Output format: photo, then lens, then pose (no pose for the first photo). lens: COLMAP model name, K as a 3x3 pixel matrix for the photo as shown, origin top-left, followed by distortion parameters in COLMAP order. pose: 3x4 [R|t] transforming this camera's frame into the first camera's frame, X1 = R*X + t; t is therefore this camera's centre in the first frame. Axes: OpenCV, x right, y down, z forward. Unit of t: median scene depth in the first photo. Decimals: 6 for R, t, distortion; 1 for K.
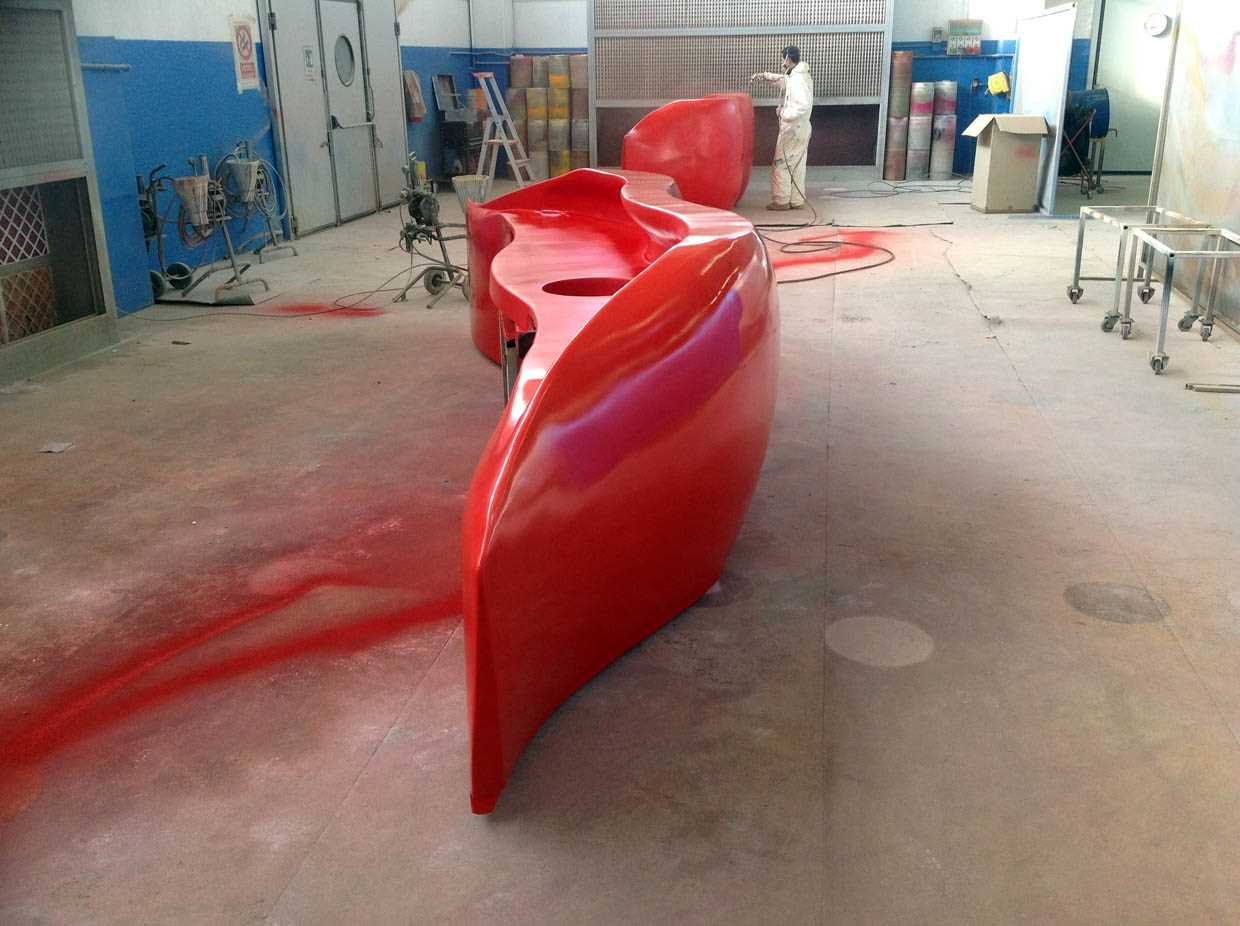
lens RADIAL K [[1189.6, 0, 613.6], [0, 1189.6, 455.1], [0, 0, 1]] dist [-0.023411, 0.000000]
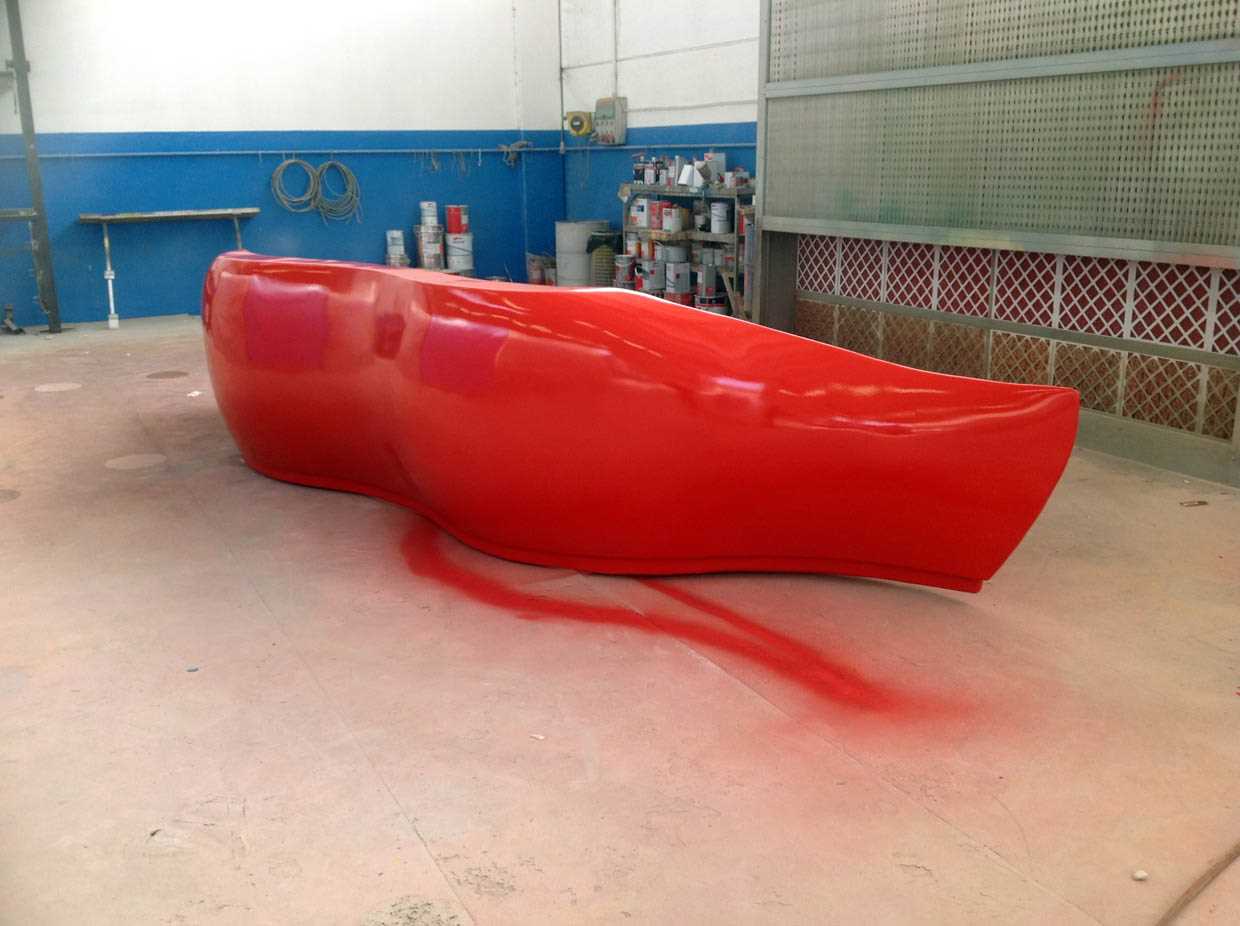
lens RADIAL K [[1189.6, 0, 608.2], [0, 1189.6, 473.5], [0, 0, 1]] dist [-0.023411, 0.000000]
pose [[-0.794347, 0.179286, -0.580405, 0.393661], [-0.147126, 0.870227, 0.470169, -0.460933], [0.589378, 0.458870, -0.664884, 1.460121]]
